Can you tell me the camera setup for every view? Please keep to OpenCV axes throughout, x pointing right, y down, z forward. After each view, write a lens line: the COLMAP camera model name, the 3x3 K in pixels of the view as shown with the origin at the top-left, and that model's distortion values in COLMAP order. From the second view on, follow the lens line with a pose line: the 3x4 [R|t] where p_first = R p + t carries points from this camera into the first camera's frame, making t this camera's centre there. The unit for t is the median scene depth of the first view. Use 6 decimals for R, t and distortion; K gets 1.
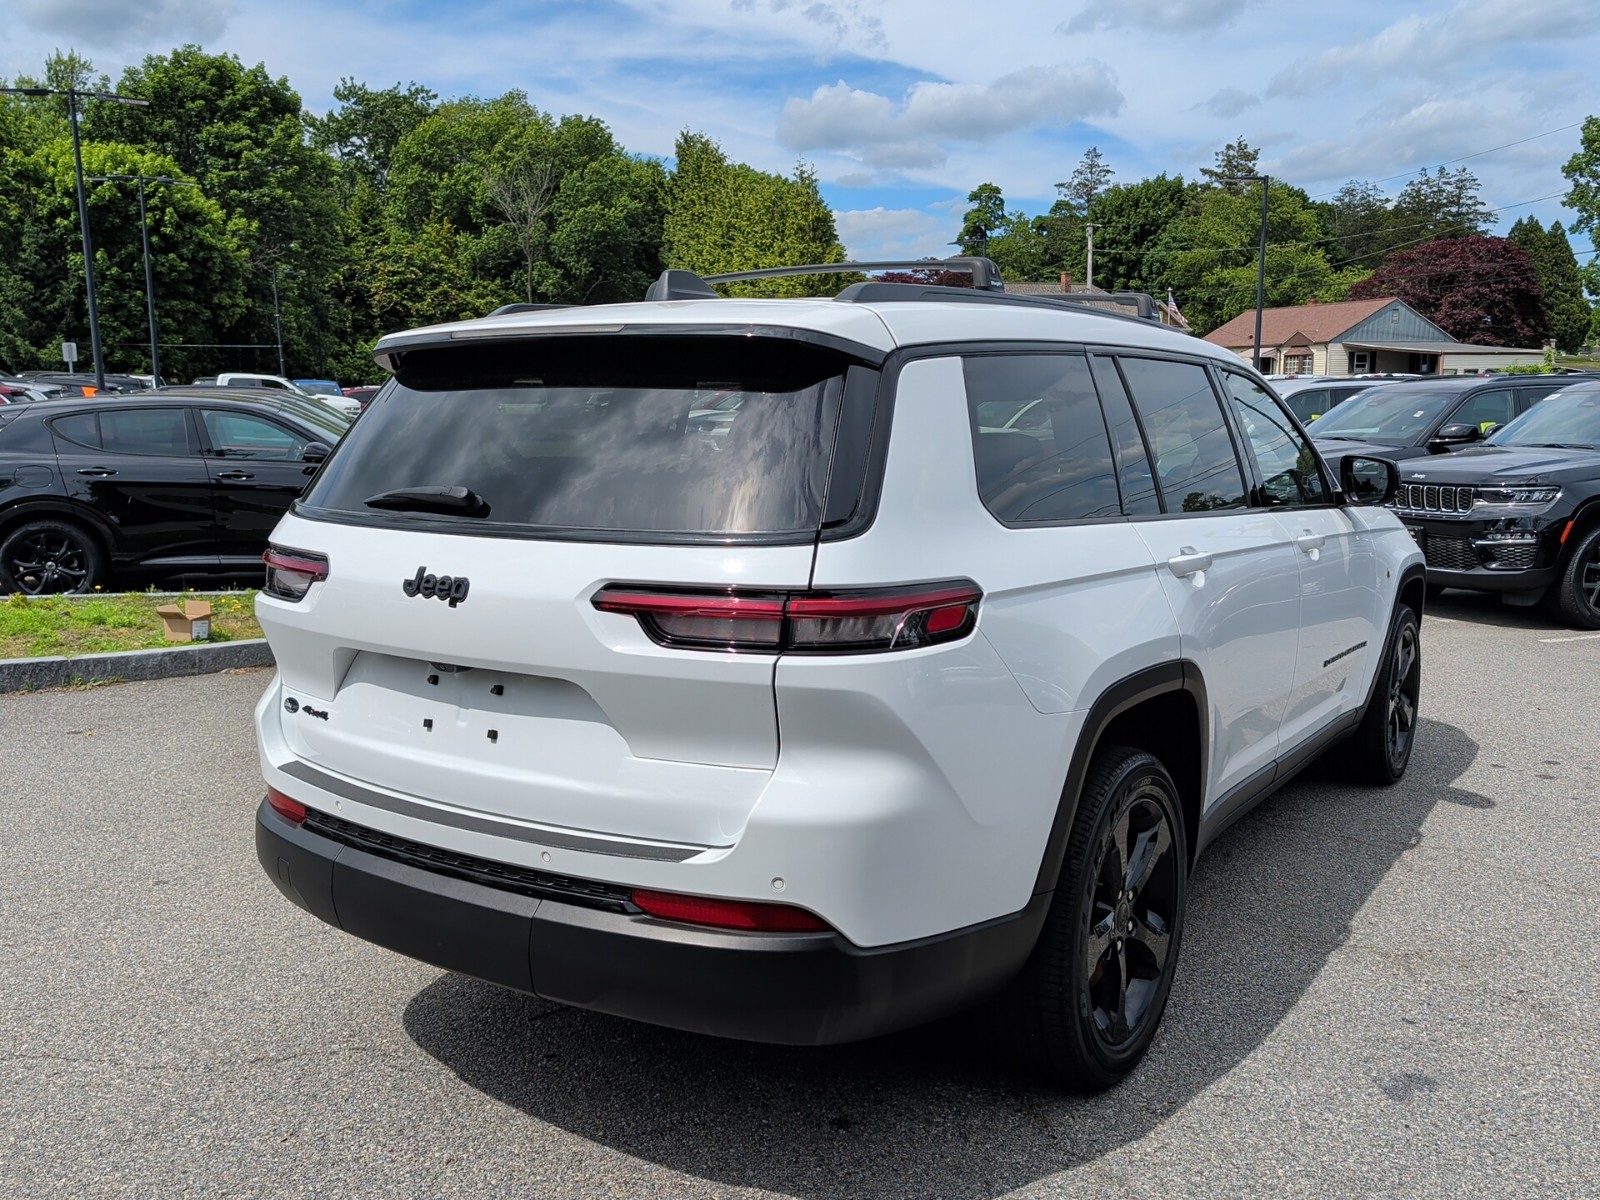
lens RADIAL K [[1346.6, 0, 811.1], [0, 1346.6, 604.4], [0, 0, 1]] dist [0.009021, -0.003752]
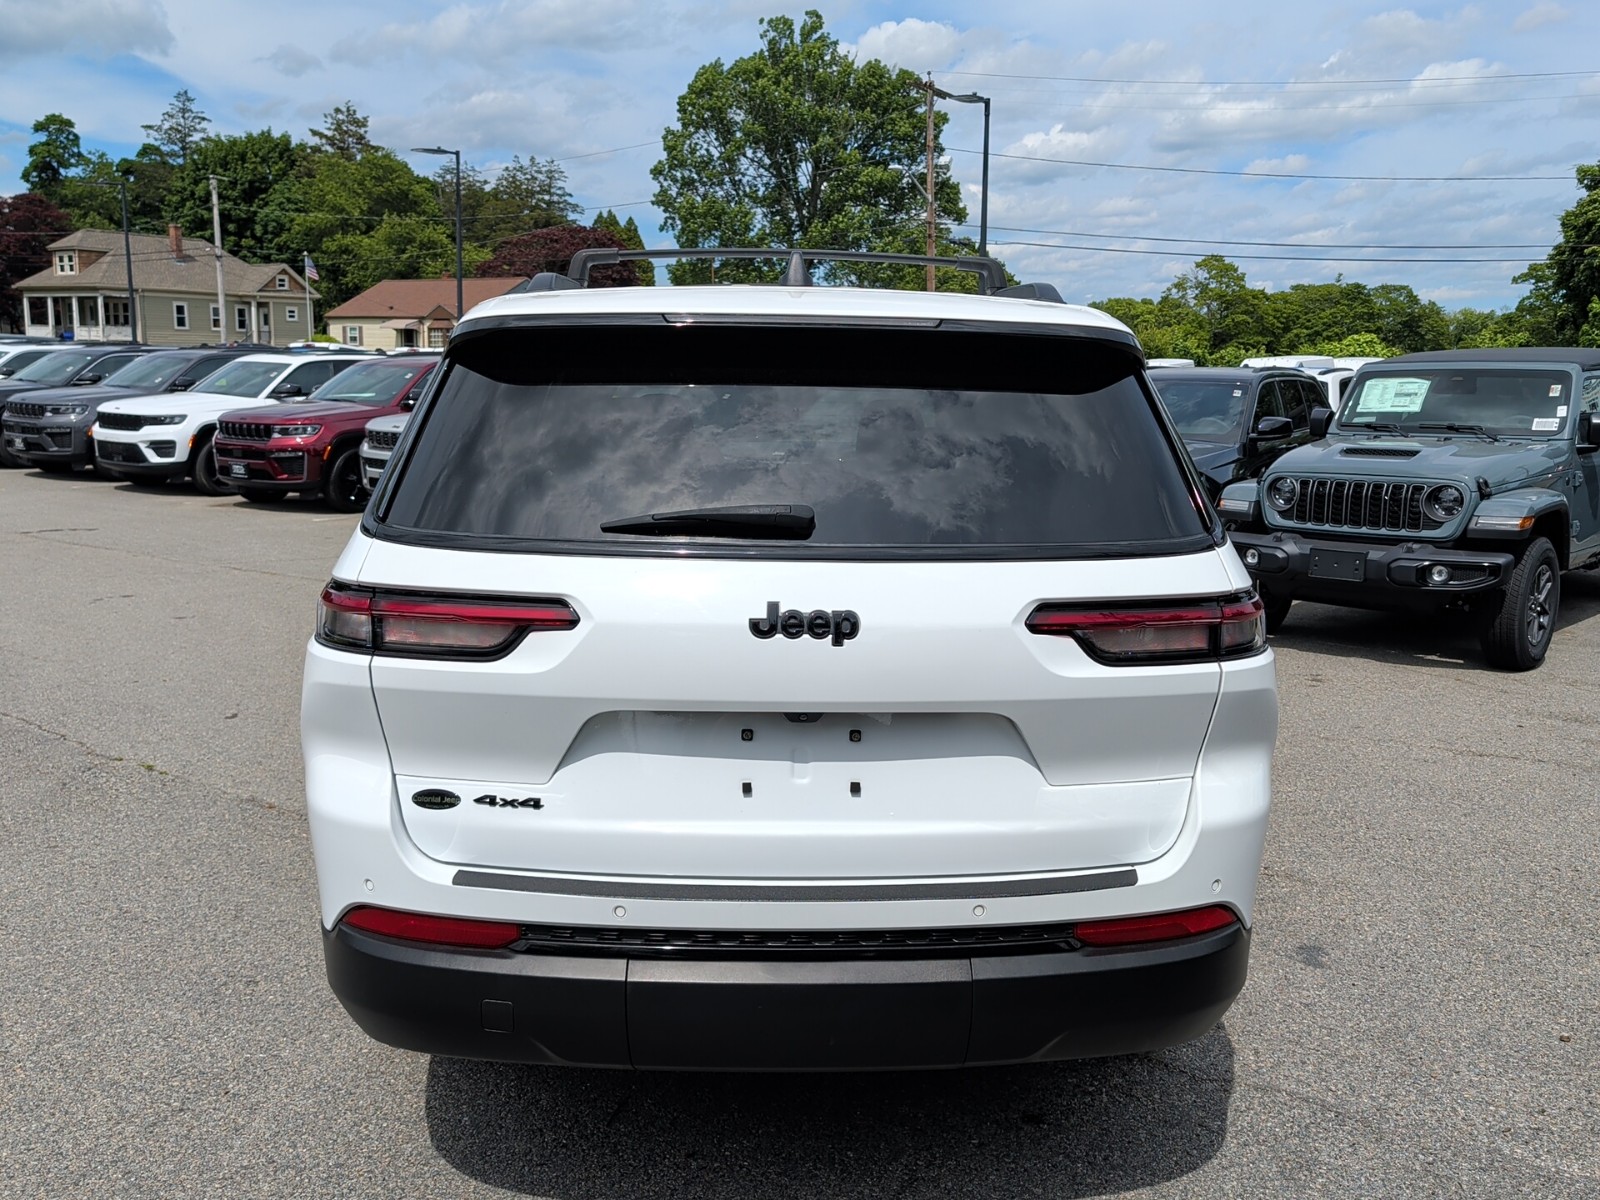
lens RADIAL K [[1346.6, 0, 811.1], [0, 1346.6, 604.4], [0, 0, 1]] dist [0.009021, -0.003752]
pose [[0.806254, -0.079211, 0.586242, -0.035890], [0.066371, 0.996850, 0.043411, -0.002889], [-0.587834, 0.003909, 0.808972, 0.014981]]
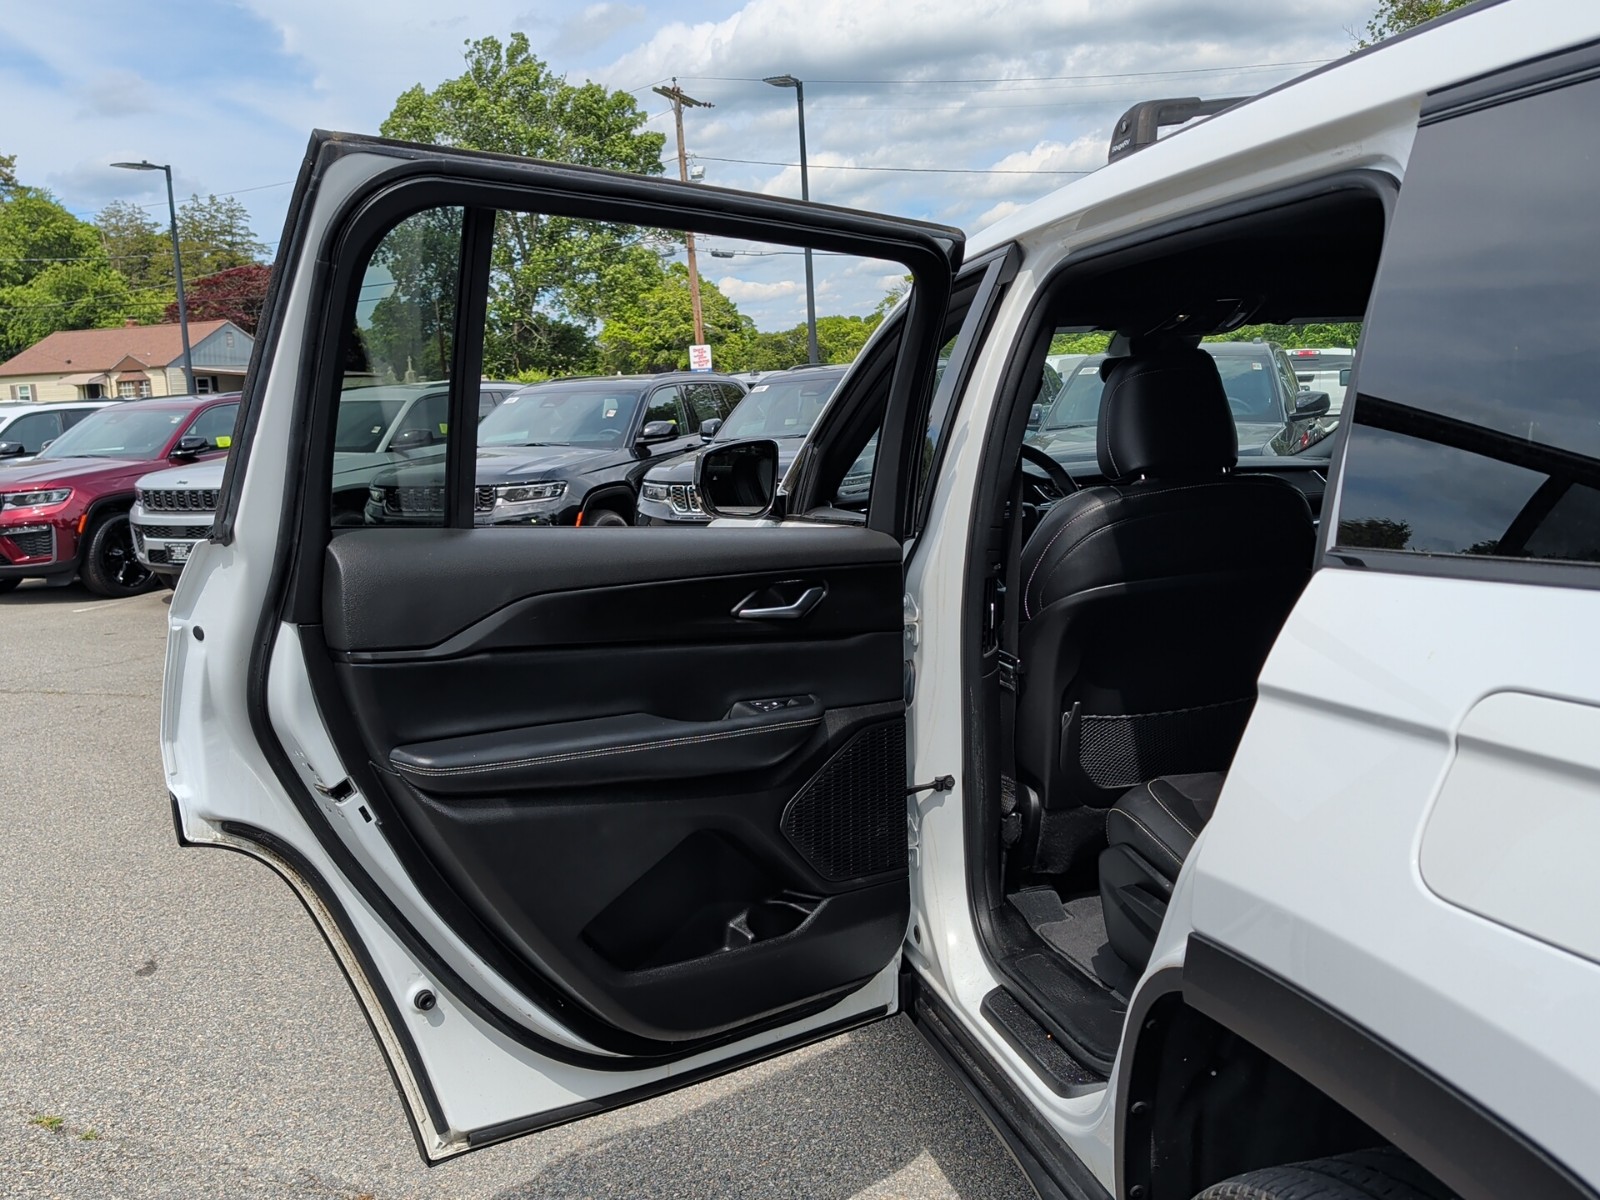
lens RADIAL K [[1351.7, 0, 817.0], [0, 1351.7, 602.1], [0, 0, 1]] dist [0.001495, -0.001260]
pose [[0.663505, -0.133341, 0.736194, -0.034101], [0.150635, 0.987648, 0.043124, -0.007776], [-0.732851, 0.082283, 0.675396, 0.066910]]
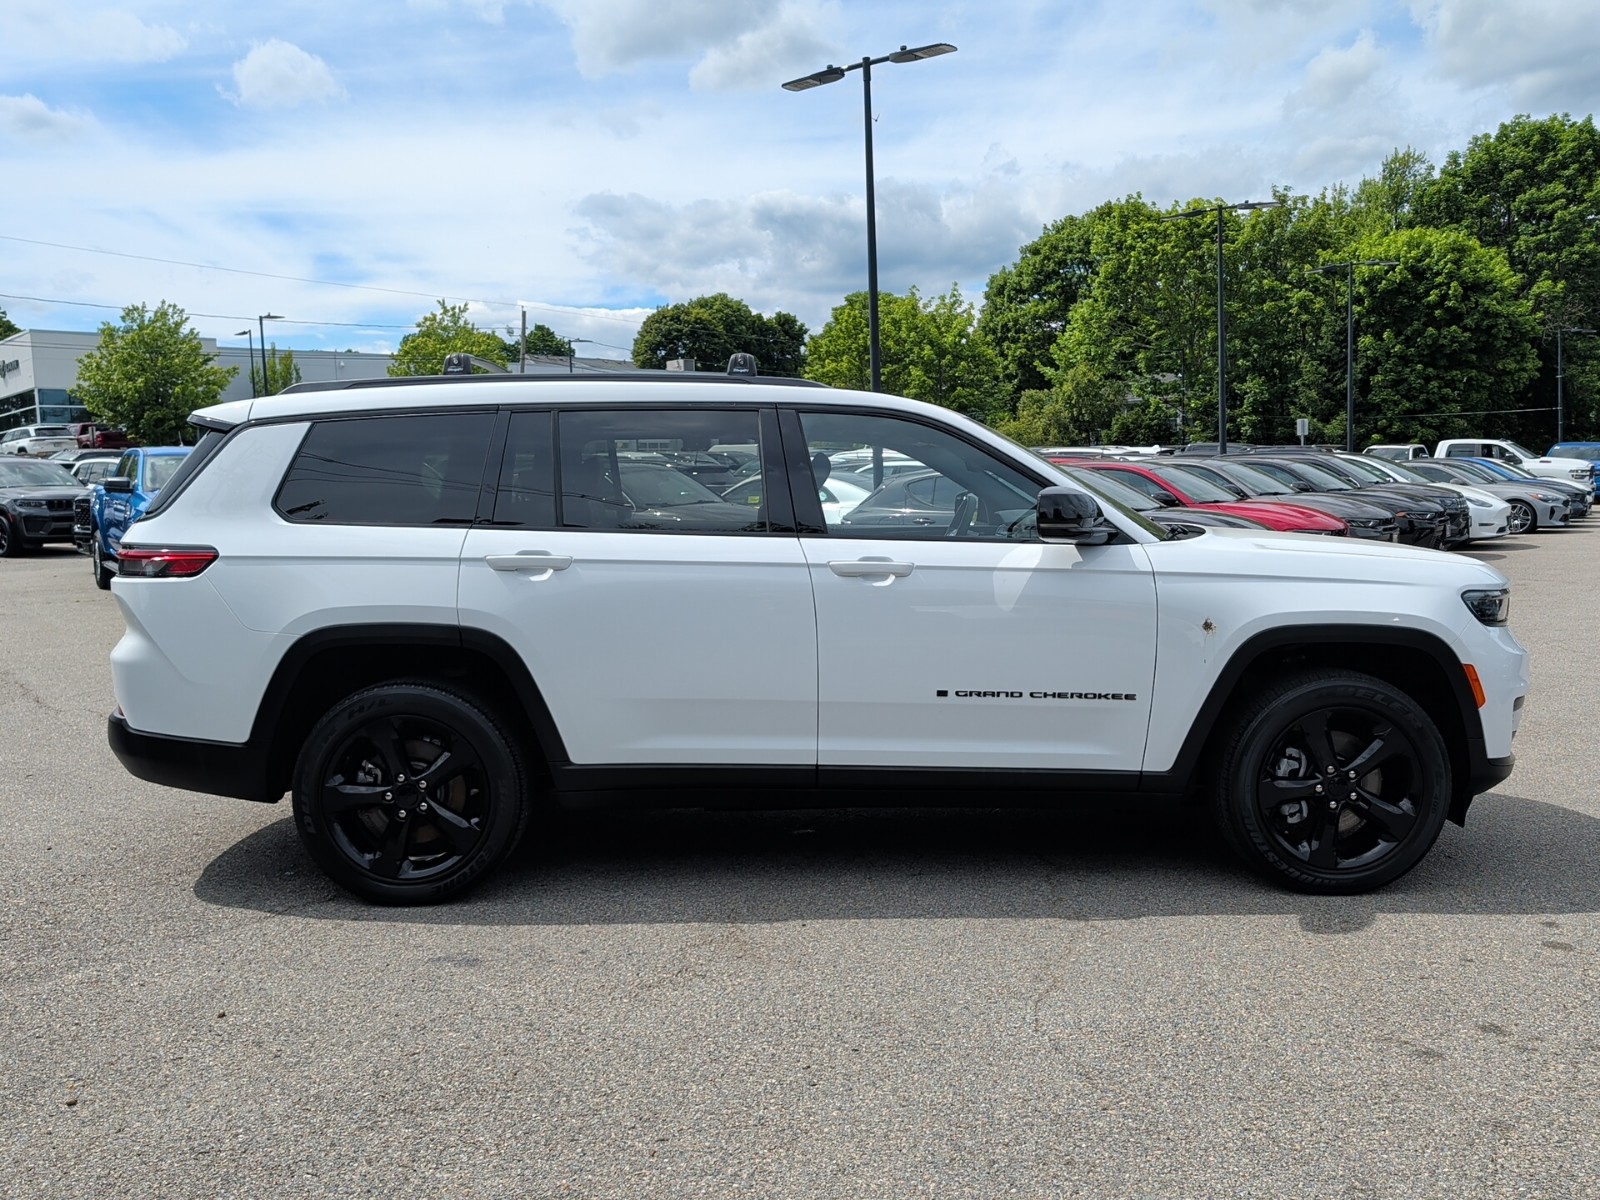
lens RADIAL K [[1351.7, 0, 817.0], [0, 1351.7, 602.1], [0, 0, 1]] dist [0.001495, -0.001260]
pose [[0.566464, 0.053925, -0.822320, 0.095491], [-0.097370, 0.995247, -0.001810, -0.000964], [0.818314, 0.081095, 0.569022, 0.029239]]
